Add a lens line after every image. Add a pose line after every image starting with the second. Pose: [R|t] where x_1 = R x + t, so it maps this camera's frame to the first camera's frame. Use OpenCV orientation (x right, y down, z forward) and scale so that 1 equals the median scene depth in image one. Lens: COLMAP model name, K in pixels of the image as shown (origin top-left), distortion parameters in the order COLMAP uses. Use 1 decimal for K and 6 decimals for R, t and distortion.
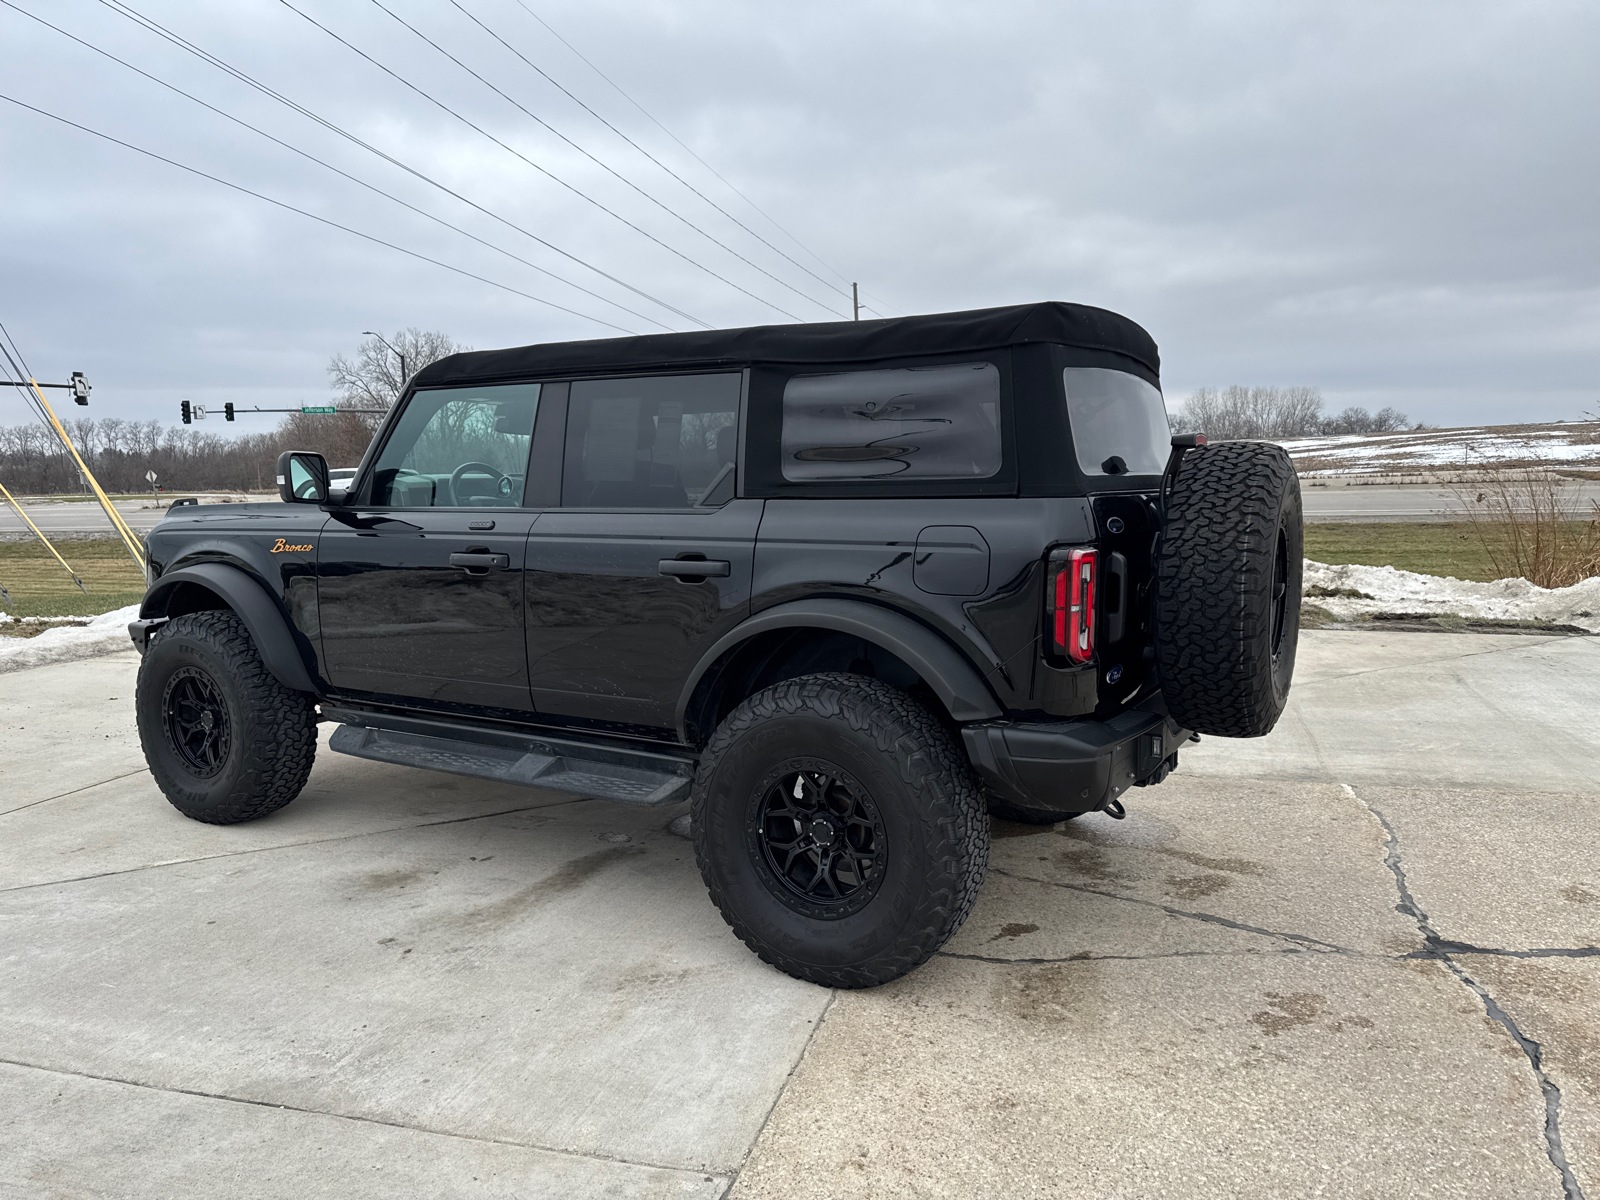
lens RADIAL K [[1157.1, 0, 819.5], [0, 1157.1, 619.1], [0, 0, 1]] dist [0.006650, -0.000681]
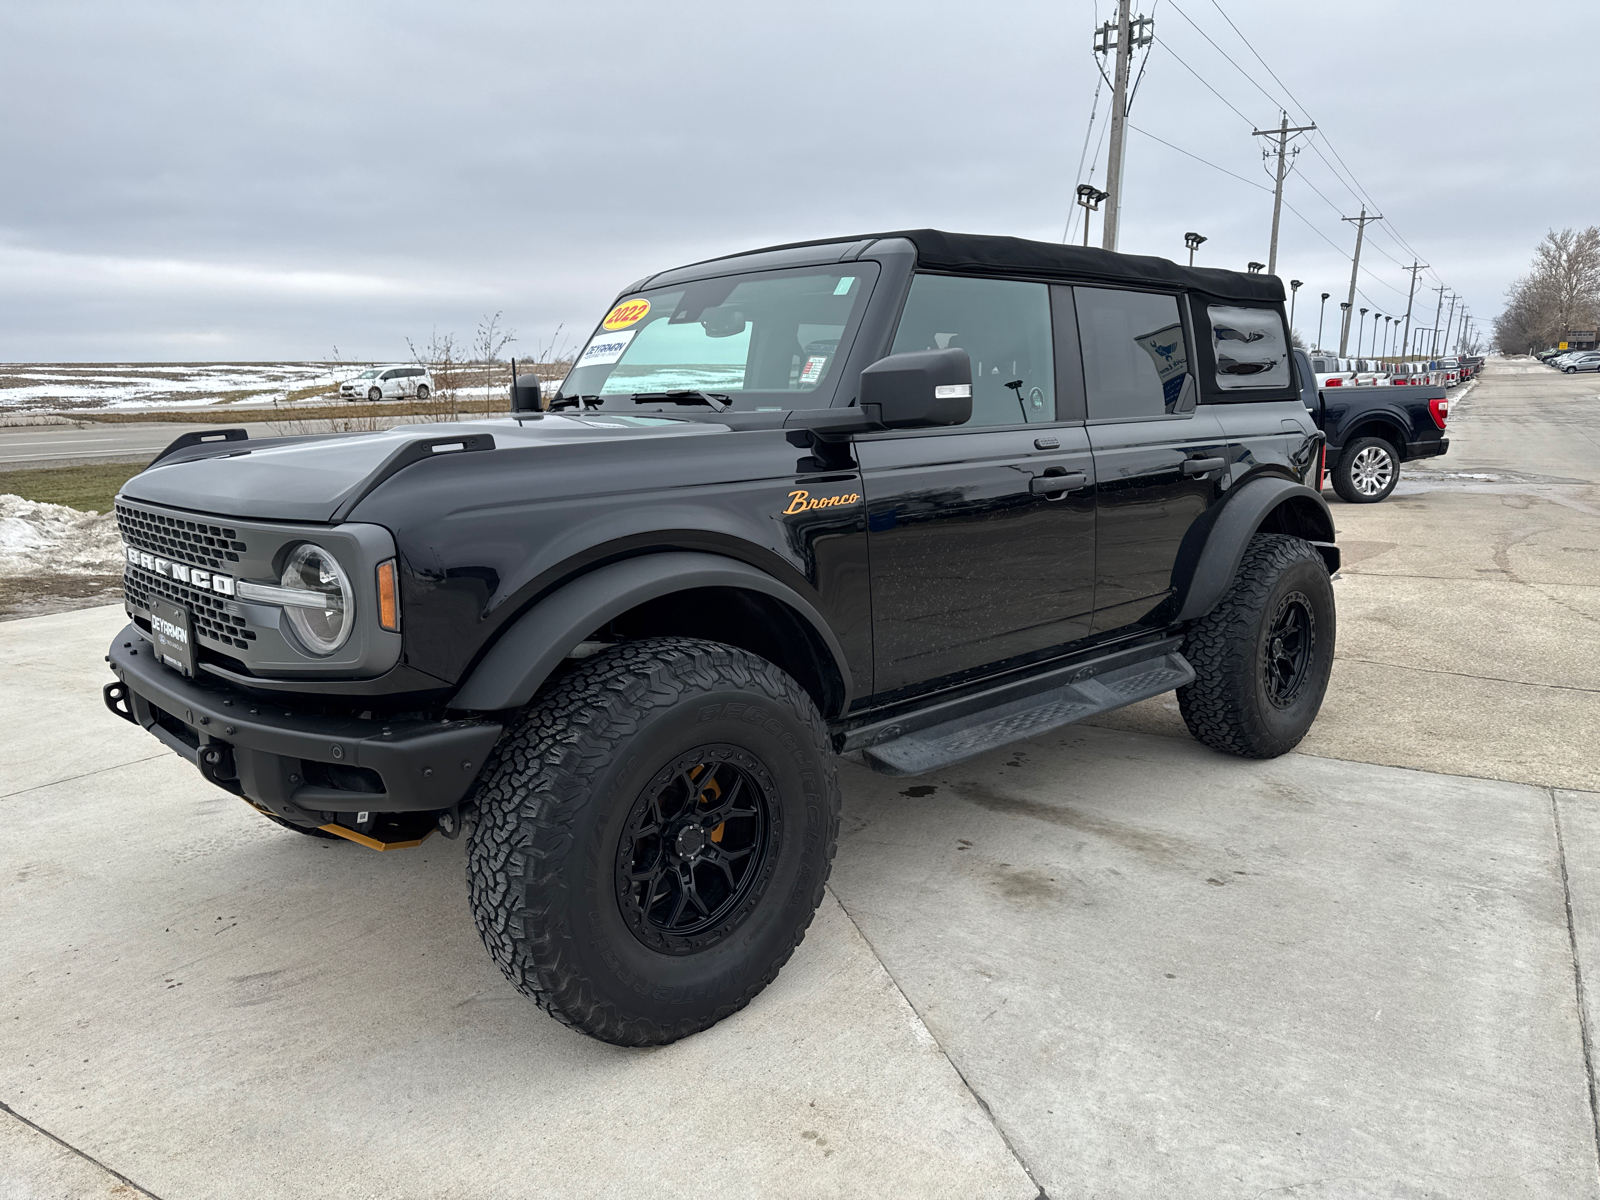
lens RADIAL K [[1154.2, 0, 800.0], [0, 1154.2, 600.0], [0, 0, 1]] dist [-0.001106, 0.004971]
pose [[0.278769, -0.158251, 0.947230, -1.390419], [0.148404, 0.981581, 0.120315, -0.110534], [-0.948822, 0.107033, 0.297119, 1.085901]]
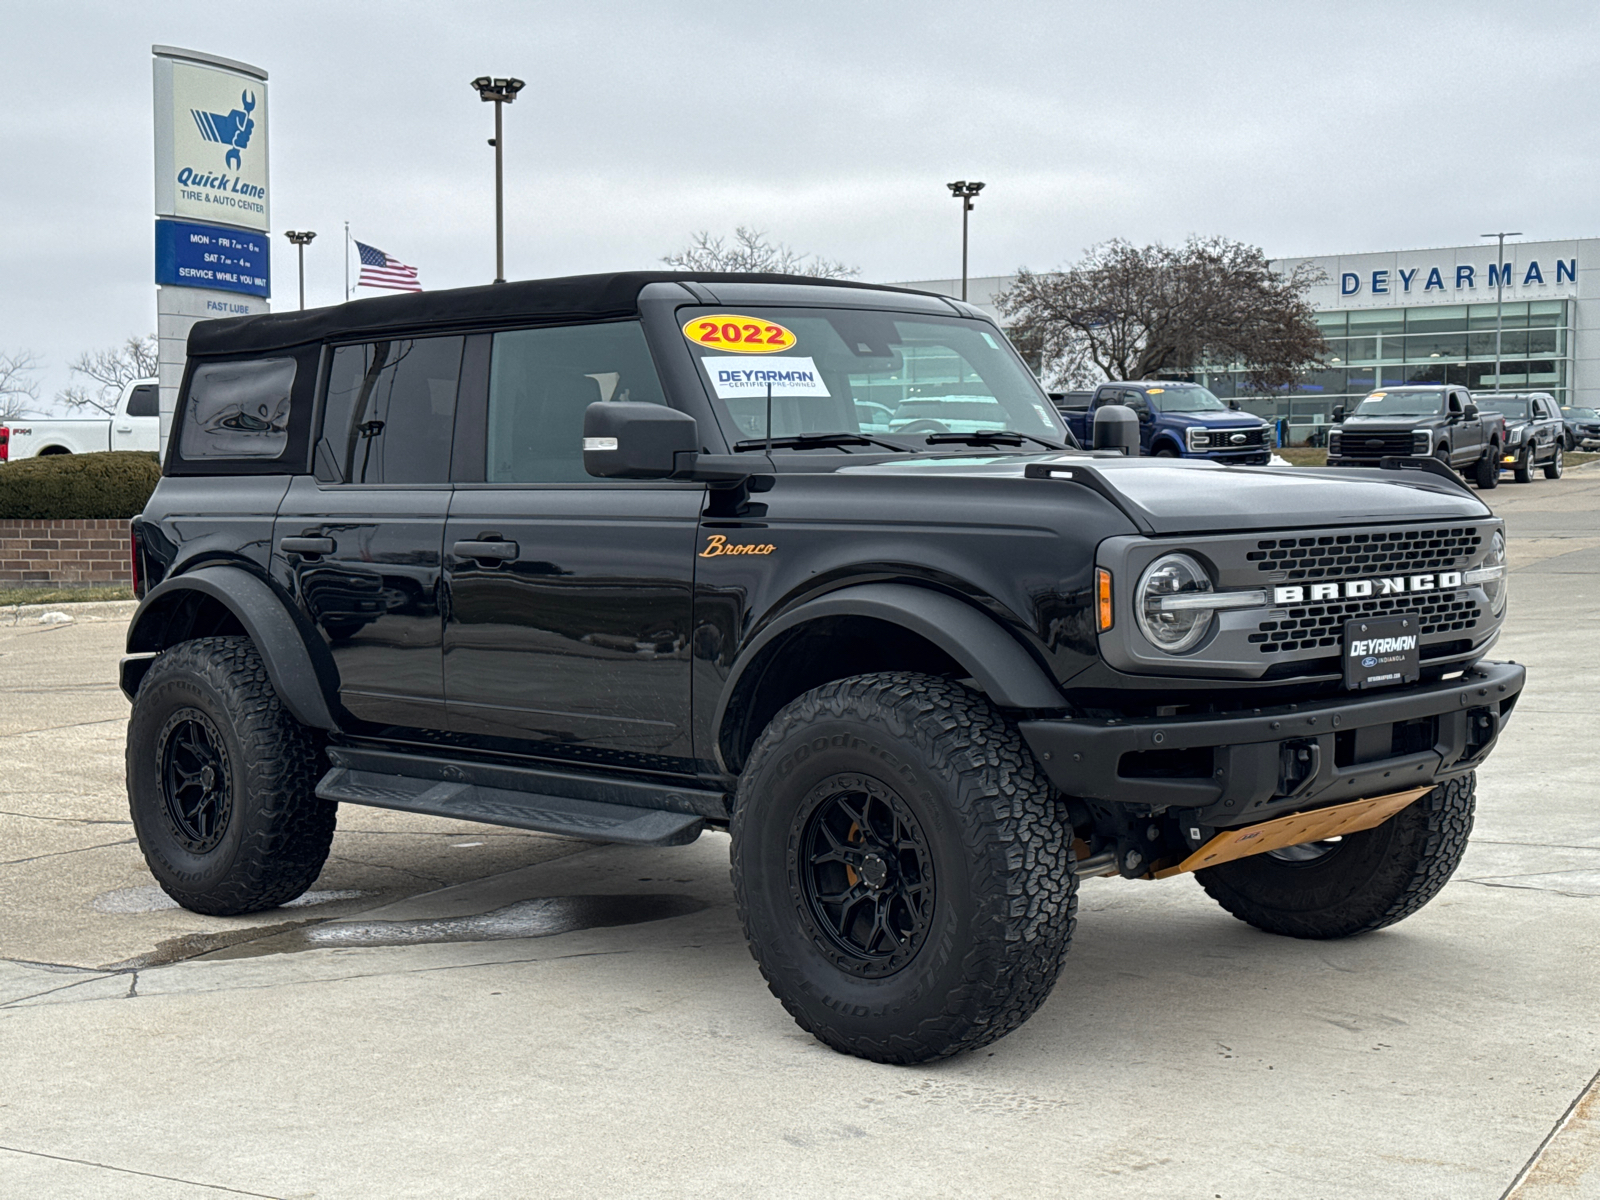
lens RADIAL K [[2220.8, 0, 800.0], [0, 2220.8, 600.0], [0, 0, 1]] dist [0.130437, -0.058299]
pose [[-0.968426, 0.014503, 0.248880, -0.774728], [0.062849, 0.980265, 0.187430, -0.397960], [-0.241250, 0.197154, -0.950226, 3.235710]]
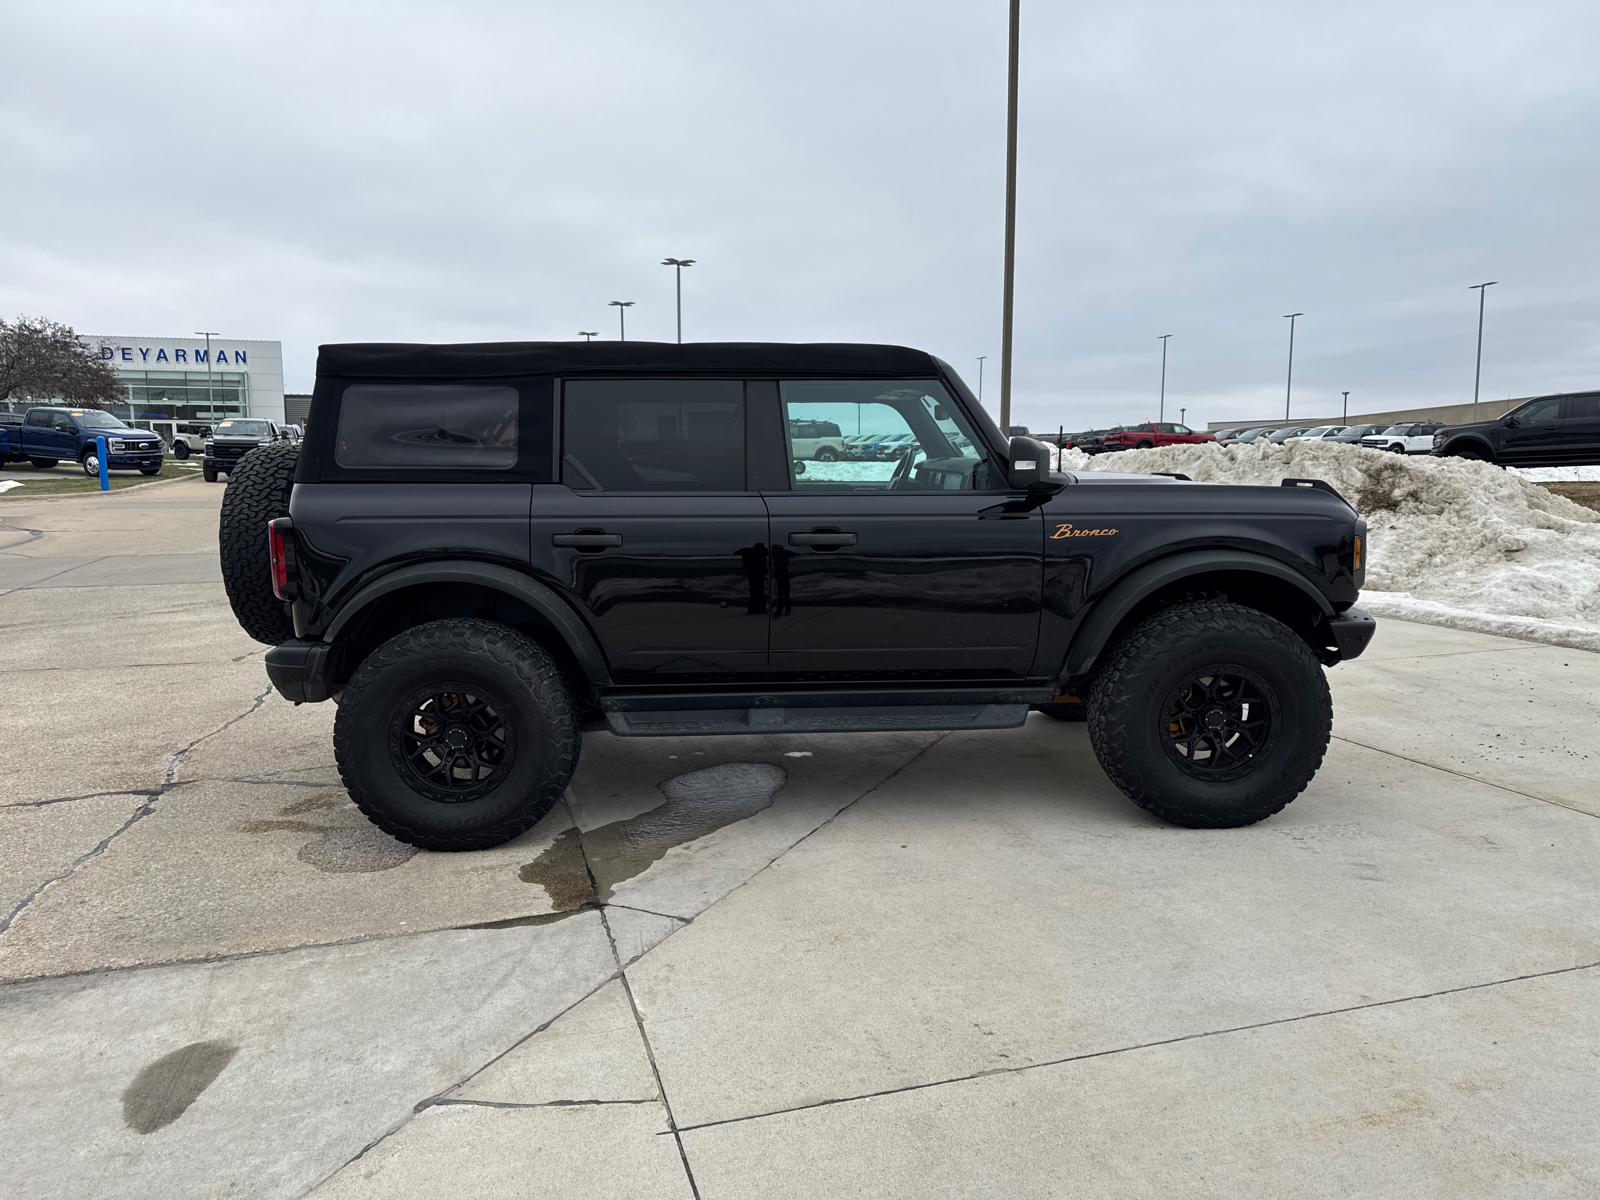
lens RADIAL K [[1118.8, 0, 800.0], [0, 1118.8, 600.0], [0, 0, 1]] dist [0.060496, -0.066675]
pose [[-0.838325, 0.086268, -0.538301, 0.614694], [-0.059677, 0.966946, 0.247900, -0.360113], [0.541894, 0.239946, -0.805467, 2.596675]]
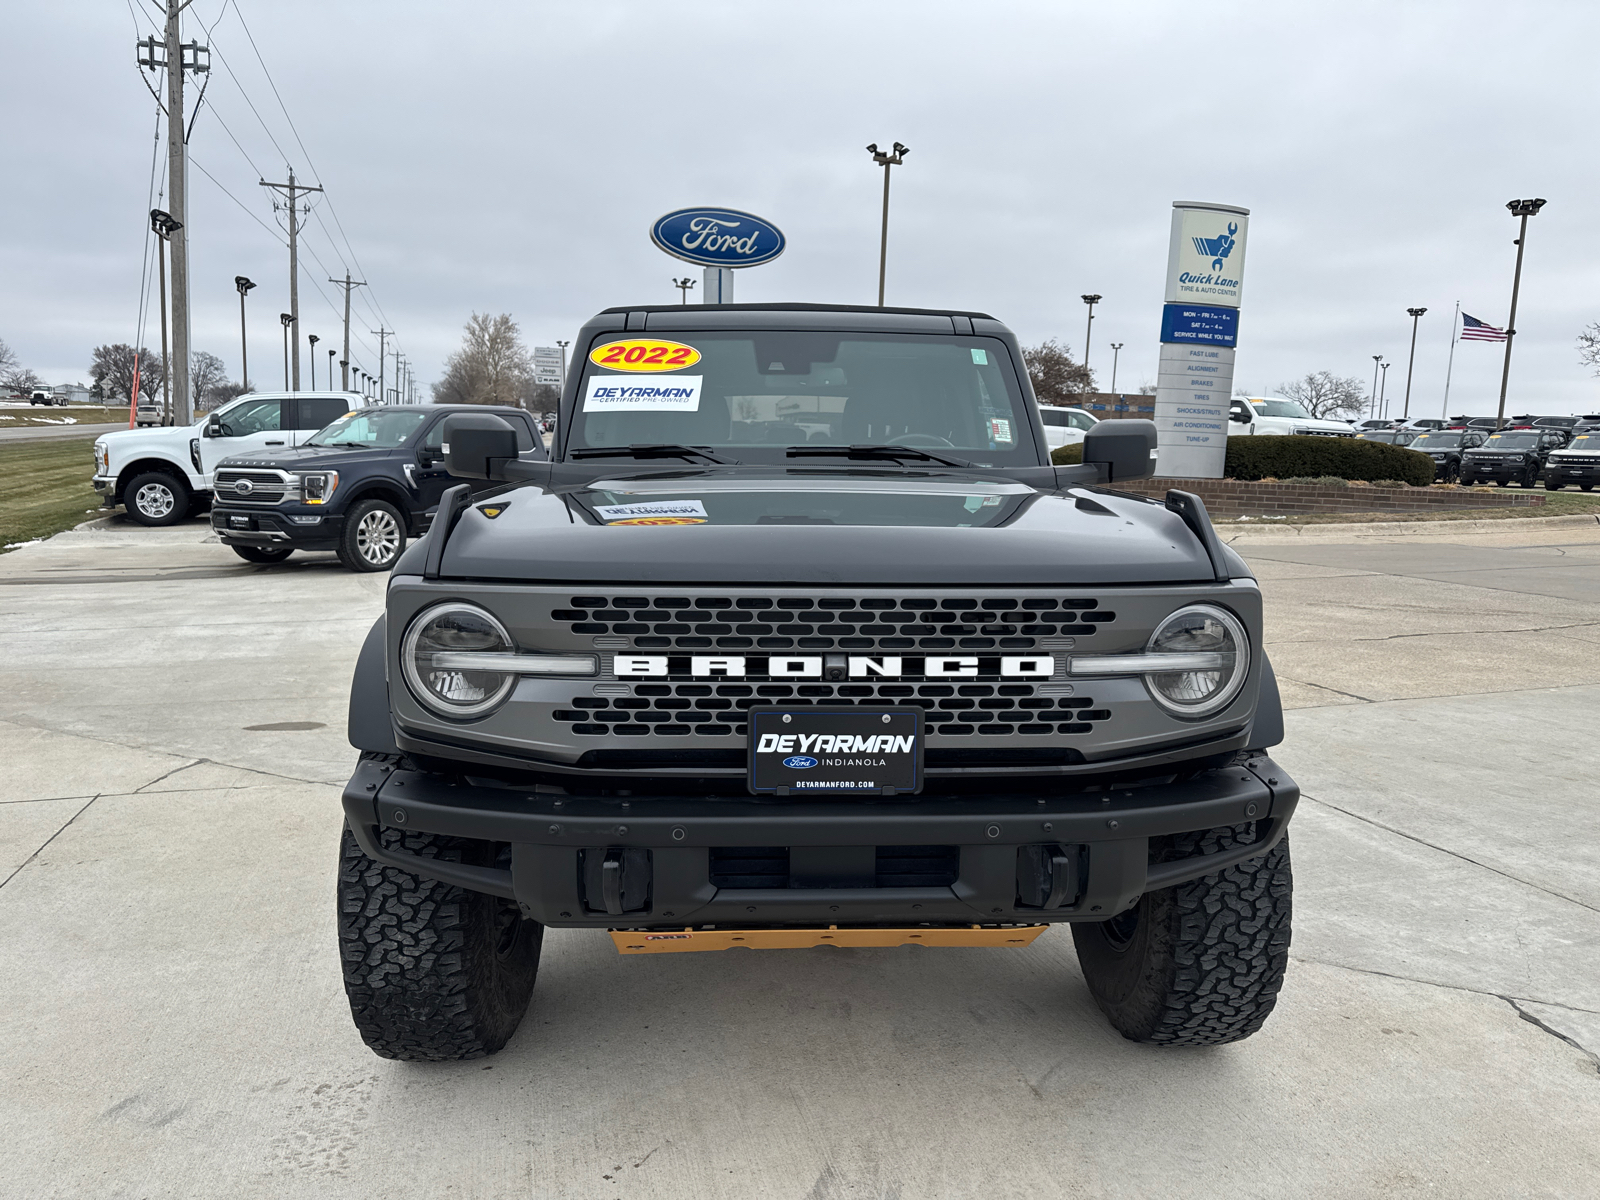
lens RADIAL K [[1139.0, 0, 827.4], [0, 1139.0, 584.0], [0, 0, 1]] dist [0.036684, -0.039049]
pose [[-0.557912, -0.092354, 0.824745, -1.252161], [0.110337, 0.976712, 0.184010, -0.250724], [-0.822533, 0.193662, -0.534729, 2.023234]]
